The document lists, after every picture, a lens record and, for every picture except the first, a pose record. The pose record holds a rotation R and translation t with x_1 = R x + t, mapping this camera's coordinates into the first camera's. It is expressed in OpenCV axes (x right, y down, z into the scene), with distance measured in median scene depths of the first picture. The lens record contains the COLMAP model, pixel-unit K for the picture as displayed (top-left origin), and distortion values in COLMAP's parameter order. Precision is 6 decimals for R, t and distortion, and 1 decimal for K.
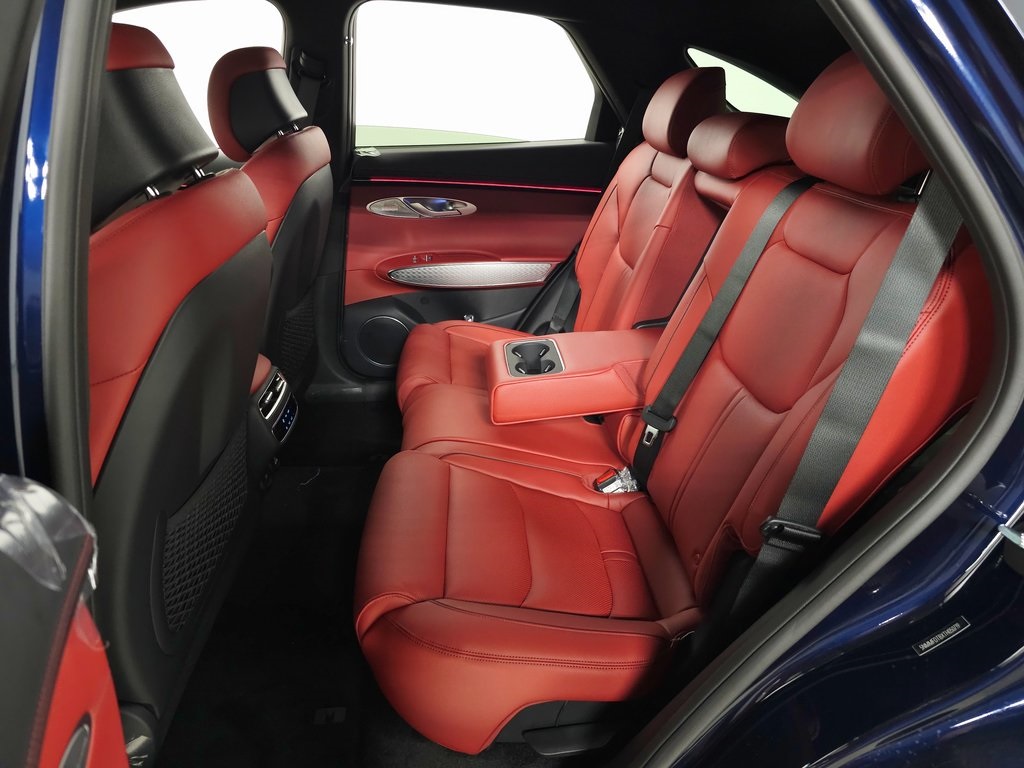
lens RADIAL K [[675.2, 0, 518.2], [0, 675.2, 408.9], [0, 0, 1]] dist [0.006463, -0.004086]
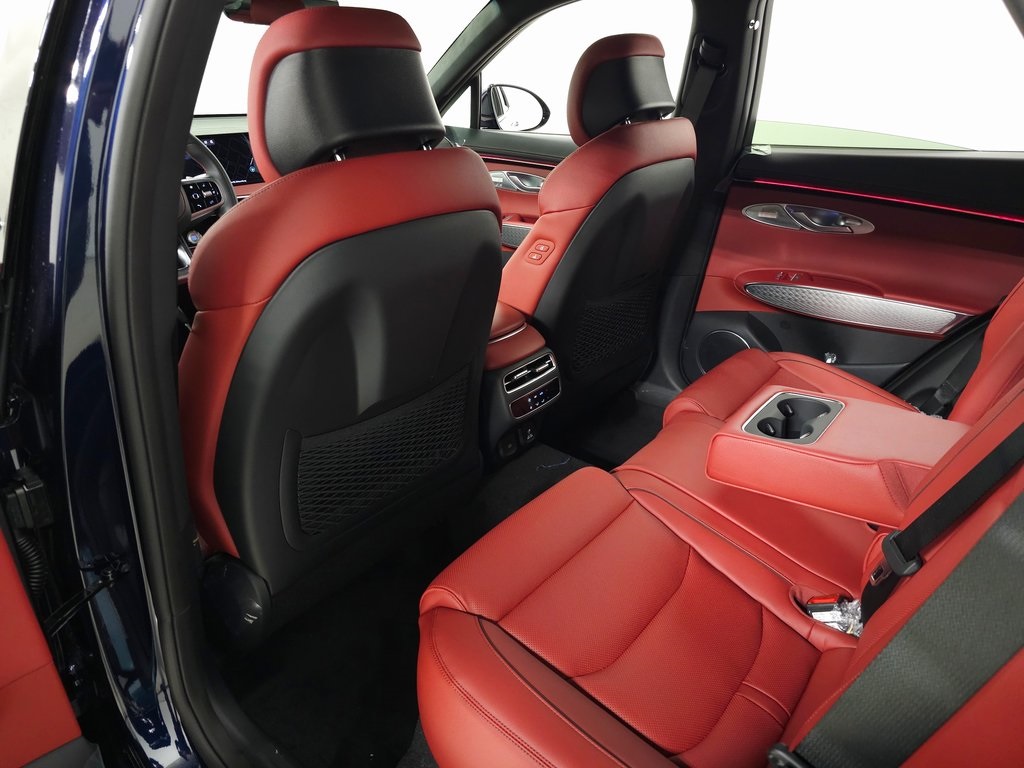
lens RADIAL K [[675.2, 0, 518.2], [0, 675.2, 408.9], [0, 0, 1]] dist [0.006463, -0.004086]
pose [[0.727928, 0.298713, -0.617163, 0.193807], [-0.299168, 0.948282, 0.106118, -0.051978], [0.616943, 0.107389, 0.779646, 0.135002]]
